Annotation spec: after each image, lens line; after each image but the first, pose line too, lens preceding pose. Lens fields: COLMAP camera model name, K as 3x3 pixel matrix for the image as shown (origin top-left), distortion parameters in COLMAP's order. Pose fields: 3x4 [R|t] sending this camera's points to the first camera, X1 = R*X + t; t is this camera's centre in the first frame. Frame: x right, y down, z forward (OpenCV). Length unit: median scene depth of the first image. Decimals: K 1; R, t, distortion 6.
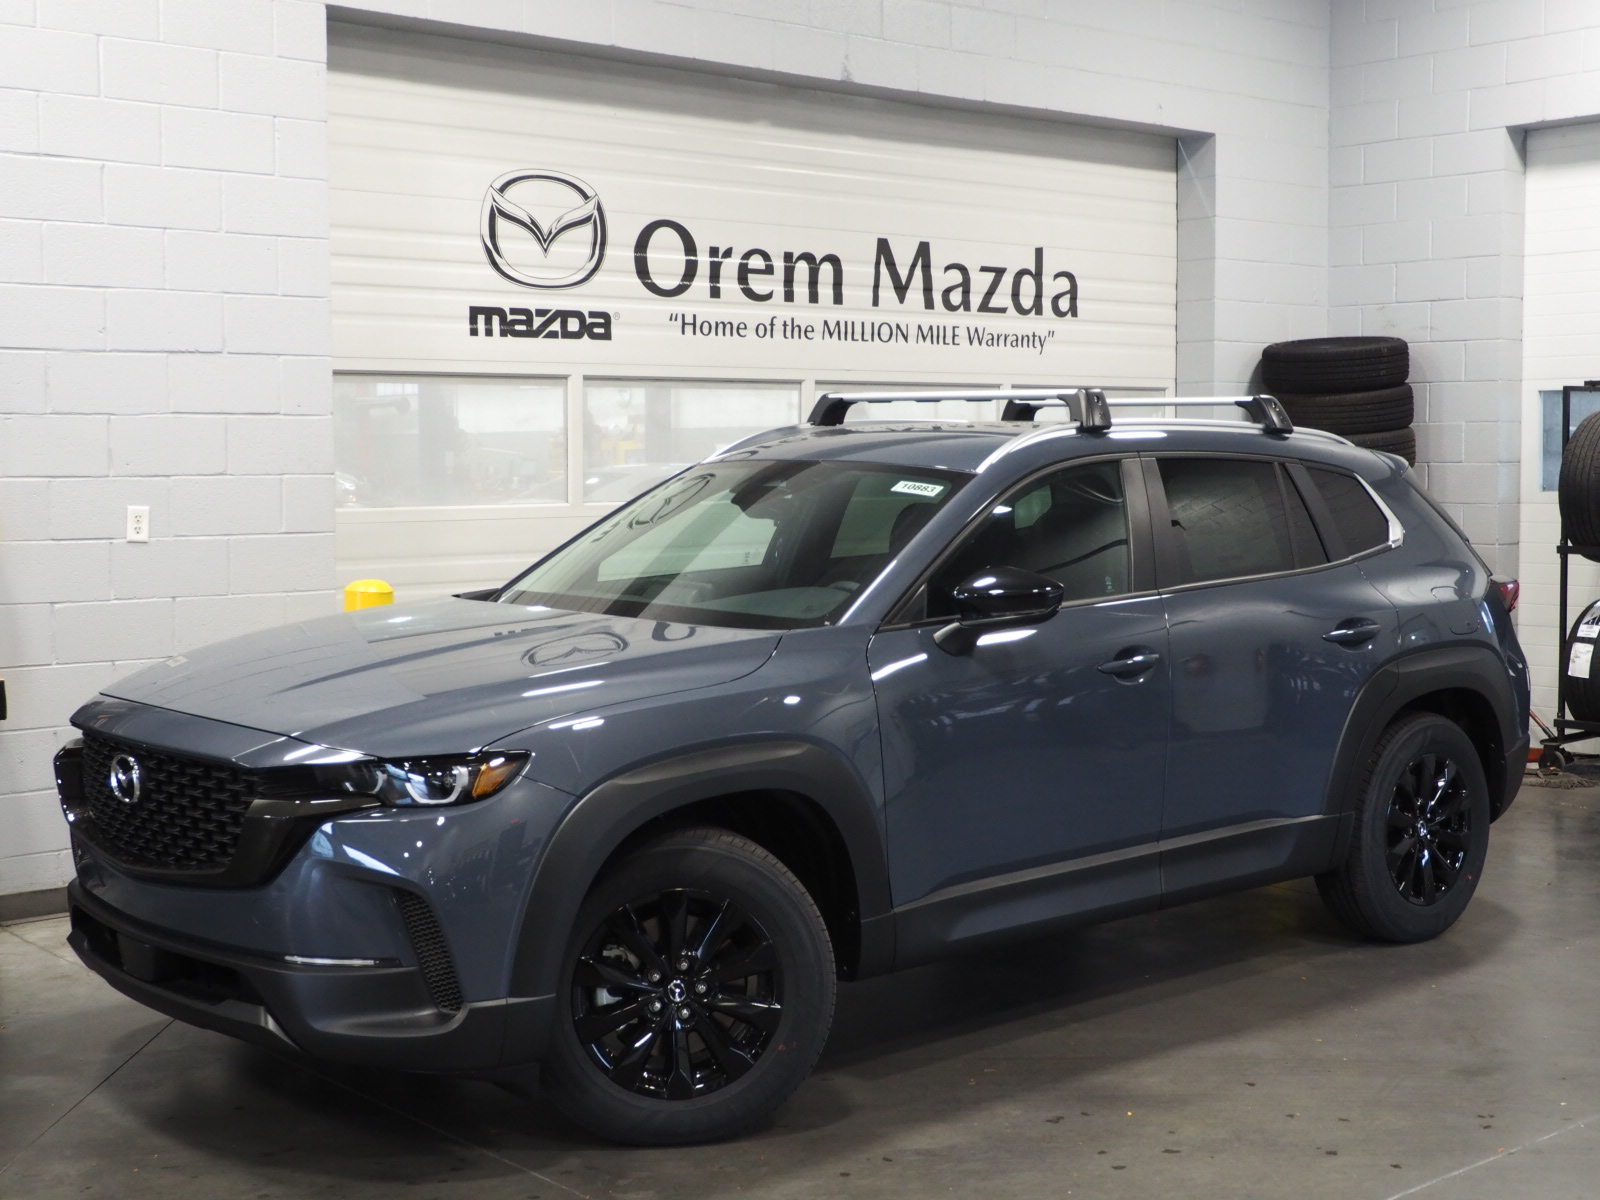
lens RADIAL K [[2057.7, 0, 799.7], [0, 2057.7, 605.0], [0, 0, 1]] dist [0.022345, 0.000000]
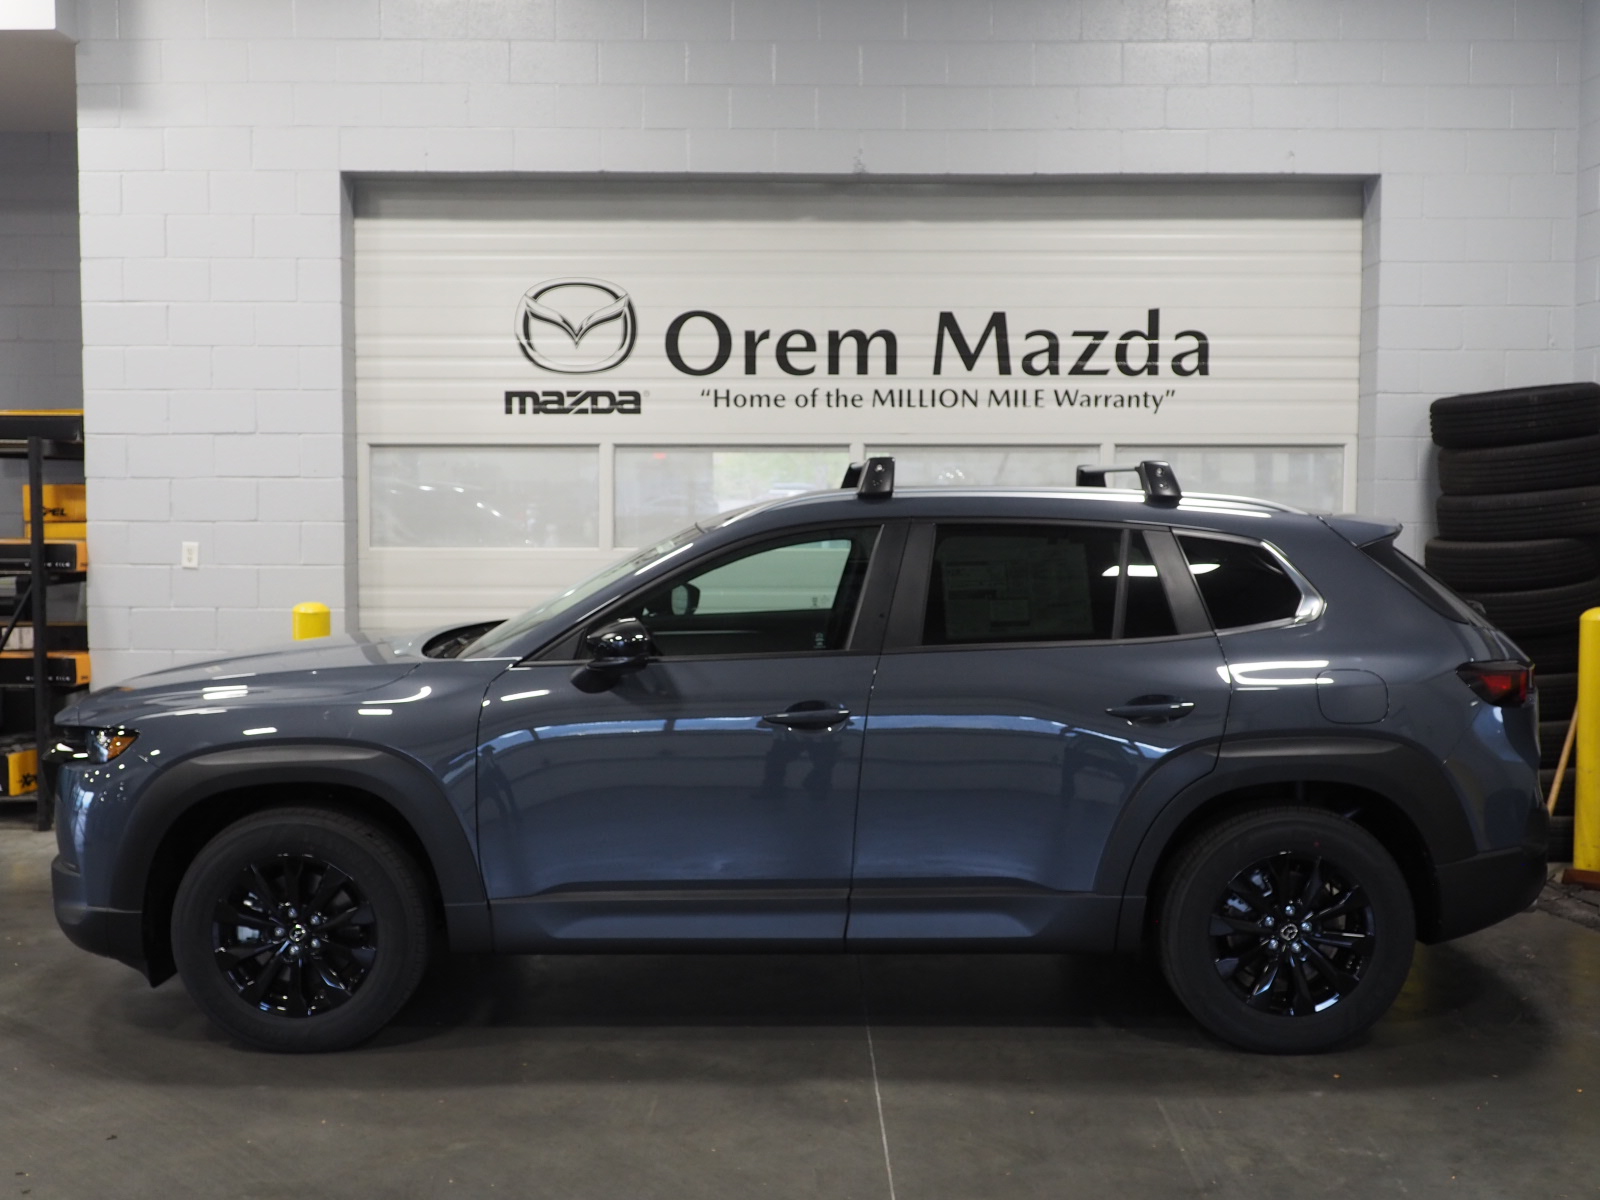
lens RADIAL K [[1626.0, 0, 801.9], [0, 1626.0, 592.4], [0, 0, 1]] dist [0.013668, 0.000000]
pose [[0.775052, 0.043122, -0.630424, 0.543494], [-0.053247, 0.998577, 0.002841, -0.030048], [0.629650, 0.031367, 0.776245, 0.302189]]
